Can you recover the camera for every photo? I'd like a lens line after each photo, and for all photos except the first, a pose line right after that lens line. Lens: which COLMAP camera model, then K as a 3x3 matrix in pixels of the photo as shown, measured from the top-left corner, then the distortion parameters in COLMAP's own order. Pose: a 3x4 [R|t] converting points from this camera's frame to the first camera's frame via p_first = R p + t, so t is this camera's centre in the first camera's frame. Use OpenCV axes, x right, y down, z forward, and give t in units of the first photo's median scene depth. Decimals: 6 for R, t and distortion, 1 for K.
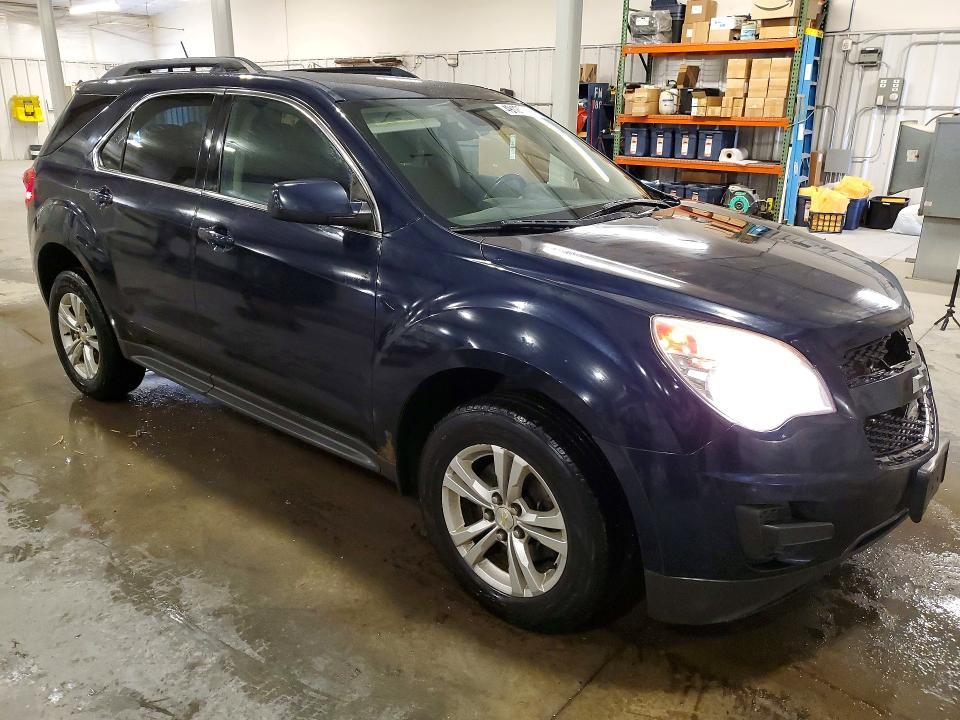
lens RADIAL K [[740.0, 0, 480.0], [0, 740.0, 360.0], [0, 0, 1]] dist [0.041035, -0.007945]
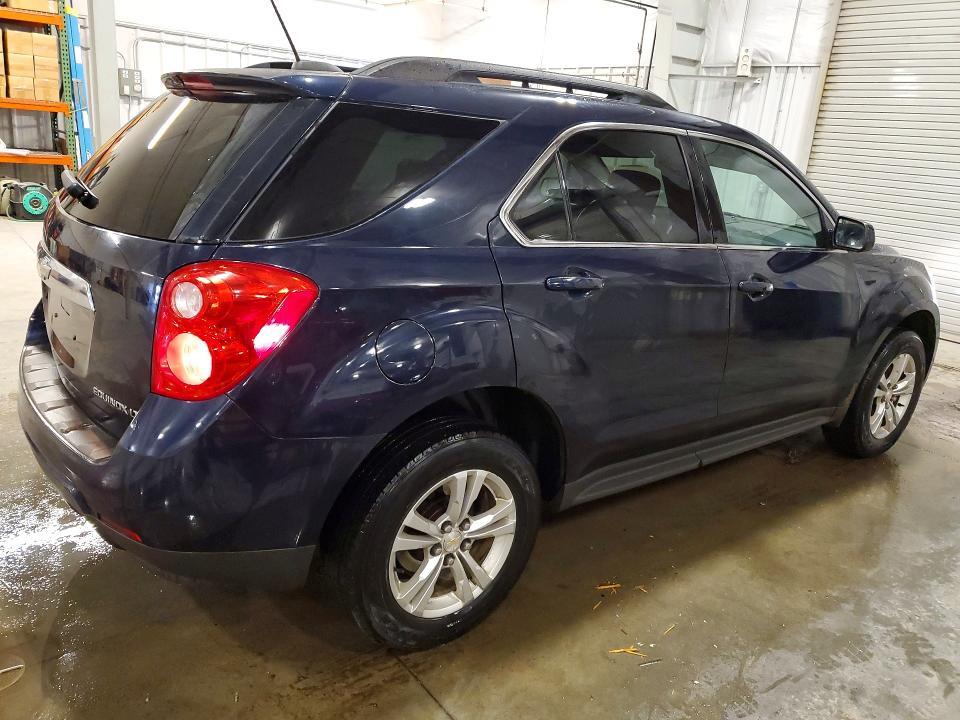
lens RADIAL K [[759.2, 0, 477.1], [0, 759.2, 353.7], [0, 0, 1]] dist [0.016605, 0.008620]
pose [[0.203127, -0.273885, 0.940067, -0.834315], [0.244242, 0.943907, 0.222229, -0.233426], [-0.948201, 0.184463, 0.258627, 0.661017]]
